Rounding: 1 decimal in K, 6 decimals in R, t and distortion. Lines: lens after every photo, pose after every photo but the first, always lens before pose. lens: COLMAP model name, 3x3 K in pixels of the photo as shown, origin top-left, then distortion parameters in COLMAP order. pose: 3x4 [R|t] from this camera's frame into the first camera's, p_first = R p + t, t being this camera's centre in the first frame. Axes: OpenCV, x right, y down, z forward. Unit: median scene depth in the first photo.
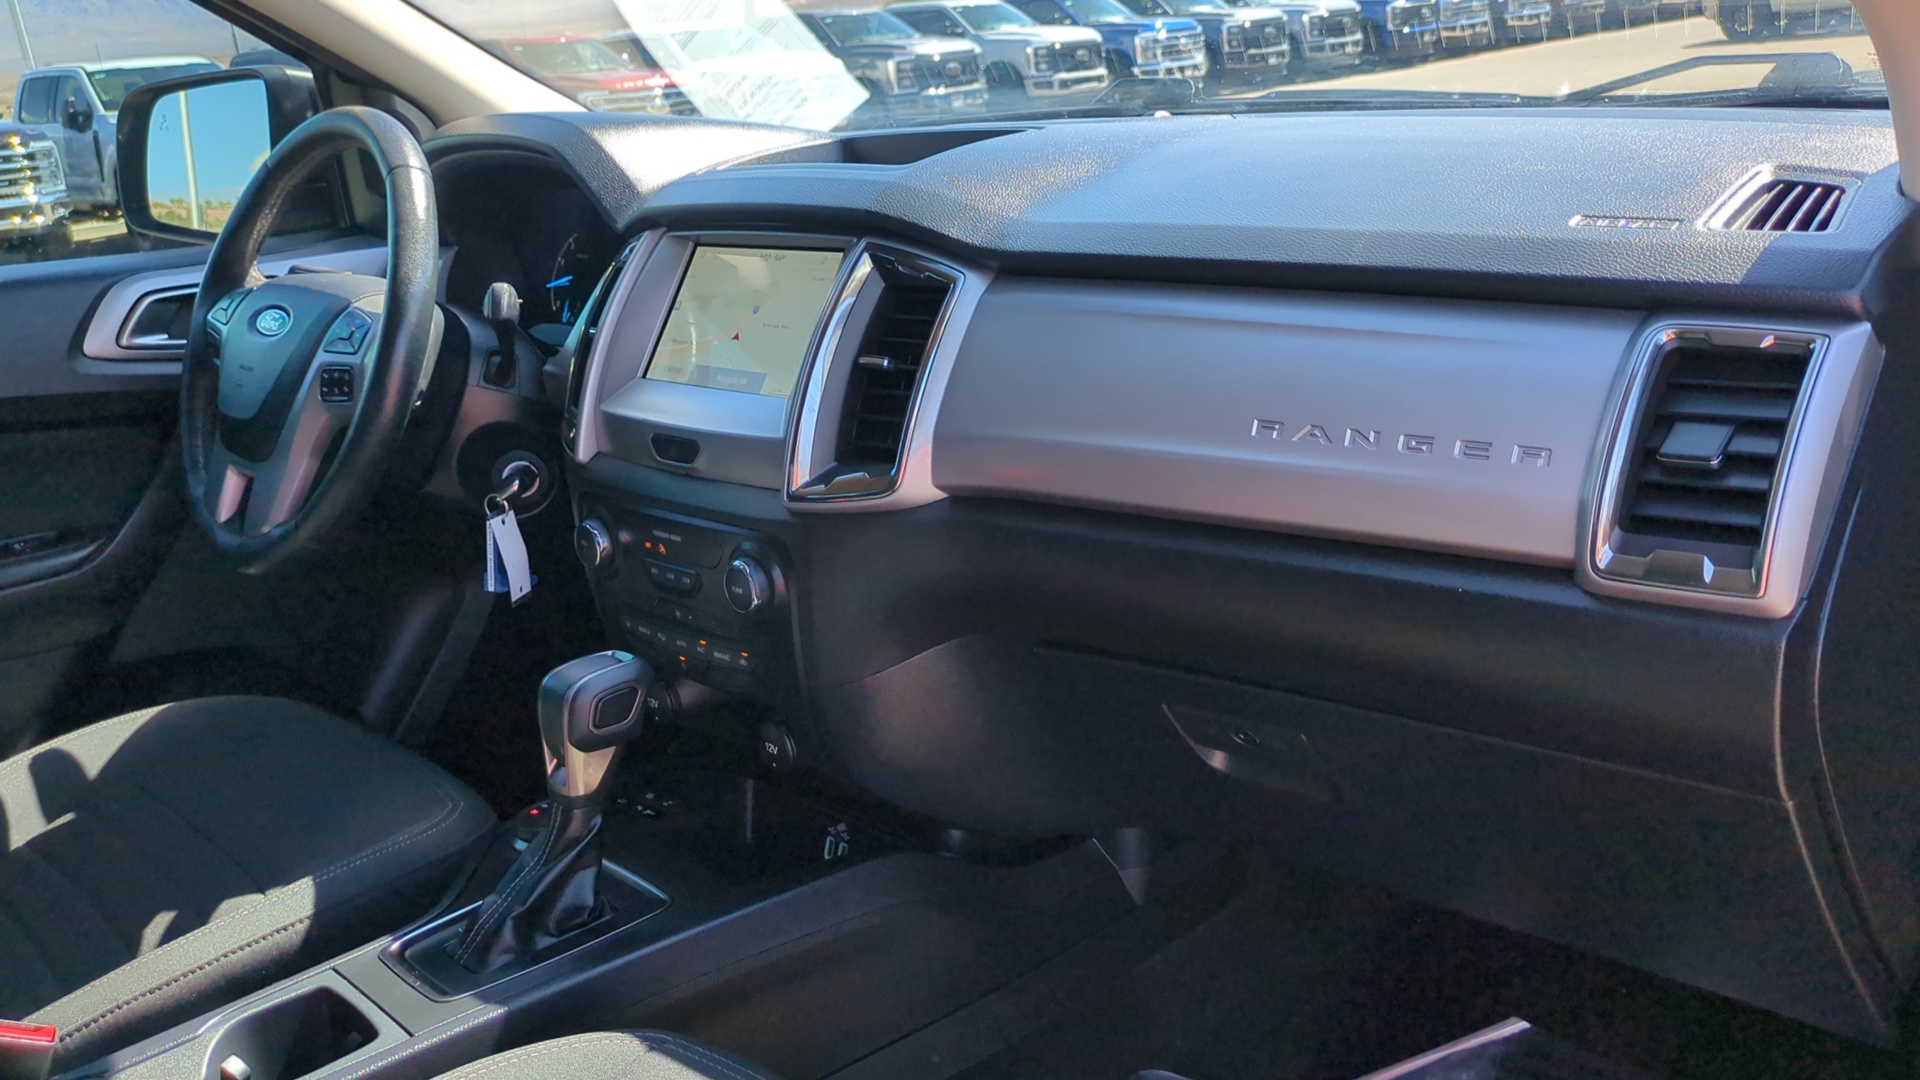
lens RADIAL K [[1569.5, 0, 960.0], [0, 1569.5, 540.0], [0, 0, 1]] dist [0.011929, 0.001809]
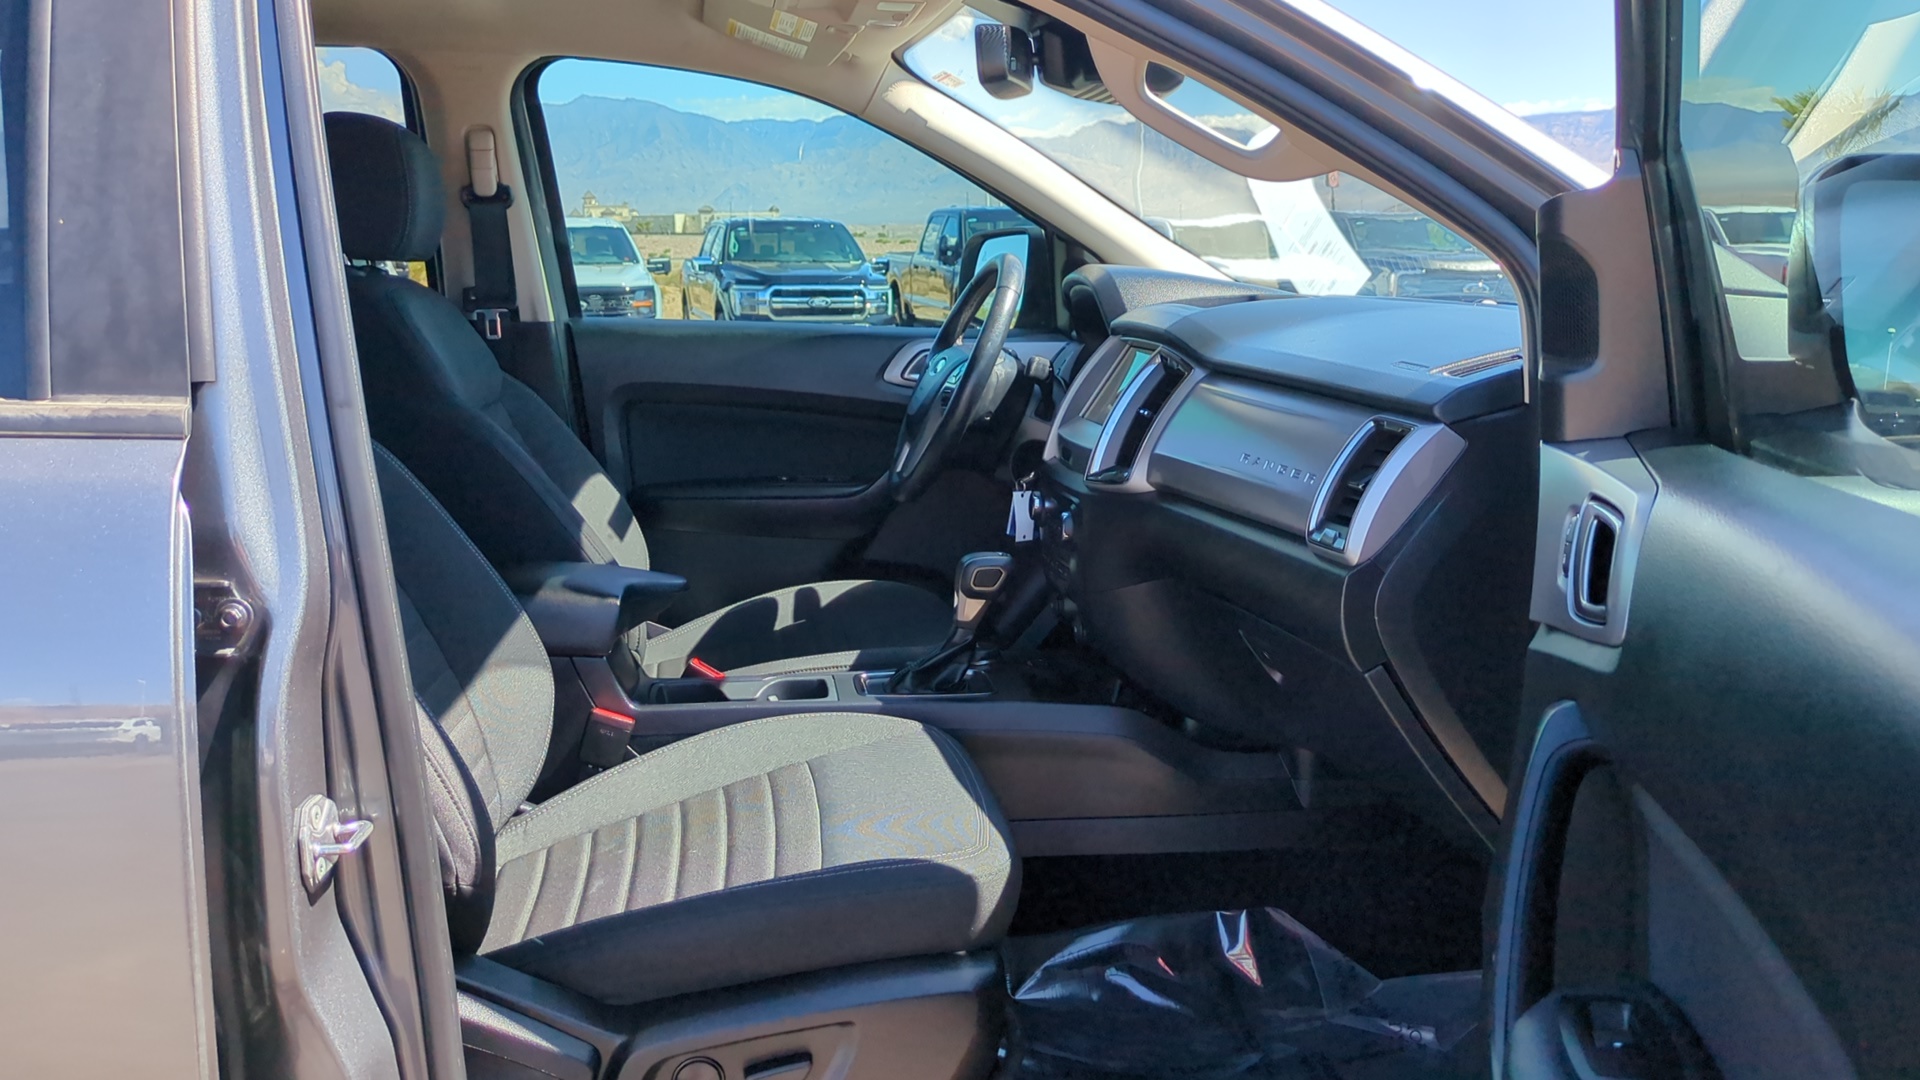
lens RADIAL K [[1654.6, 0, 976.3], [0, 1654.6, 533.5], [0, 0, 1]] dist [0.046592, -0.039868]
pose [[0.801545, 0.169814, -0.573314, 0.760660], [-0.229776, 0.972679, -0.033143, 0.107383], [0.552022, 0.158299, 0.818665, -0.530020]]
